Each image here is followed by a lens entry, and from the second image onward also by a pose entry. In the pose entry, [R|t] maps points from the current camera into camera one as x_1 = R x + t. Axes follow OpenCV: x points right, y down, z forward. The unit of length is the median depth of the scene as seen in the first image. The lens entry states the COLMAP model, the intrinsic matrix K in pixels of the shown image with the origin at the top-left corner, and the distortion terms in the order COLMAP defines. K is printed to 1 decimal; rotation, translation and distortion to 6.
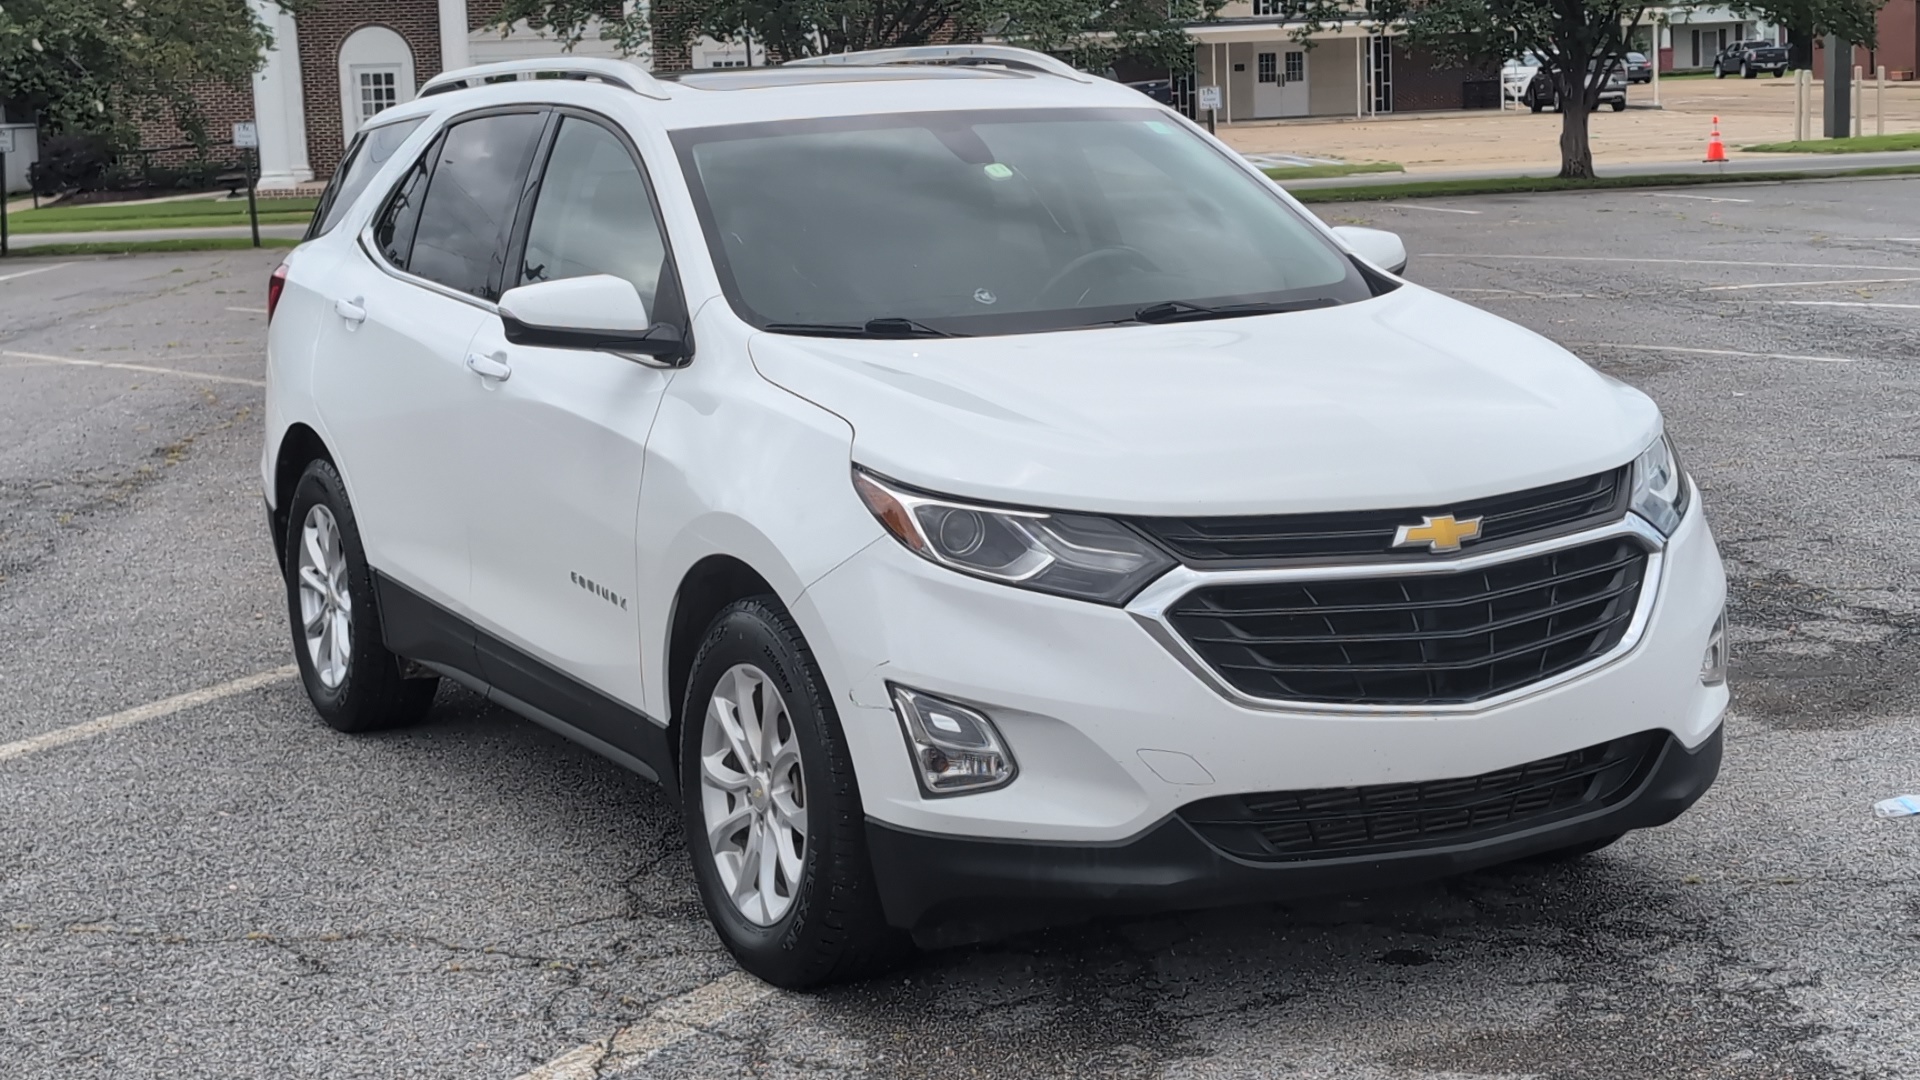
lens RADIAL K [[3271.8, 0, 960.0], [0, 3271.8, 540.0], [0, 0, 1]] dist [0.165415, -0.750233]
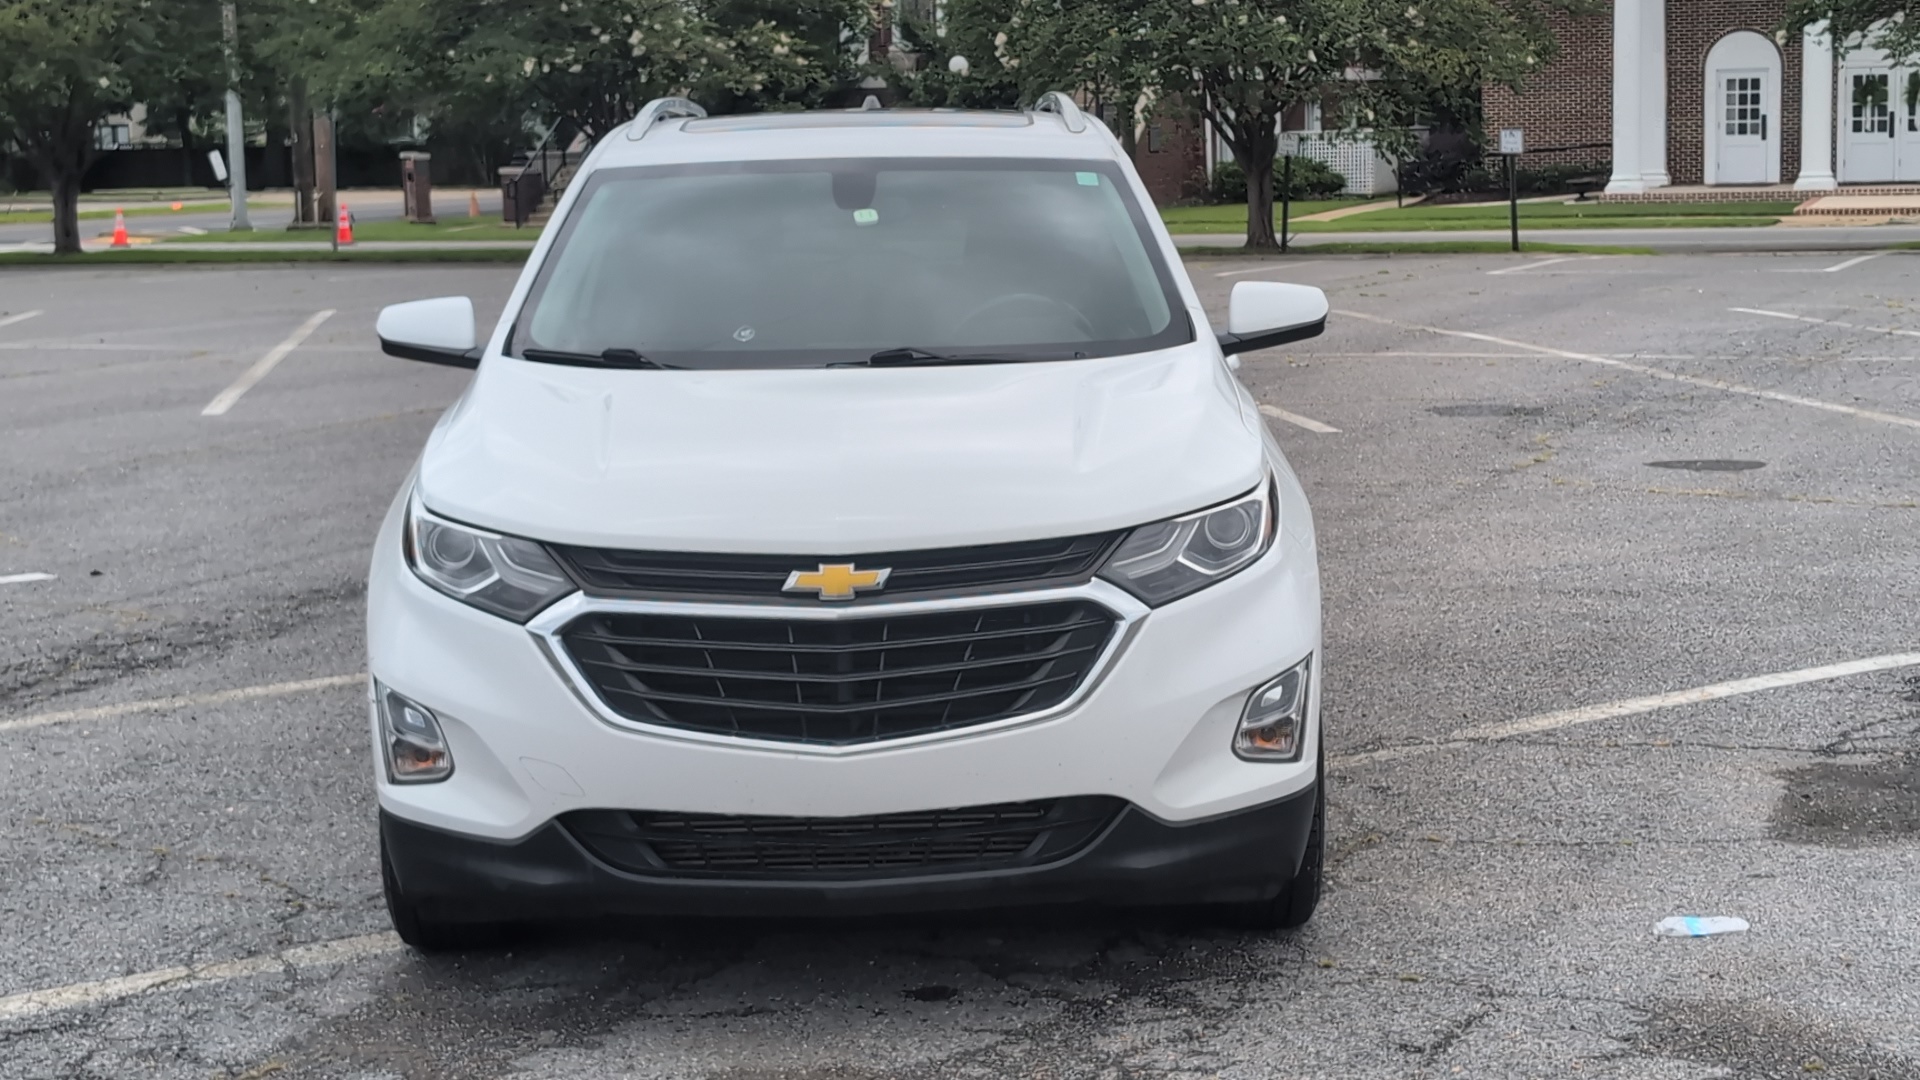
lens RADIAL K [[3271.8, 0, 960.0], [0, 3271.8, 540.0], [0, 0, 1]] dist [0.165415, -0.750233]
pose [[0.898142, 0.072558, -0.433677, 0.618035], [-0.072457, 0.997230, 0.016786, -0.034673], [0.433694, 0.016346, 0.900912, 0.079203]]
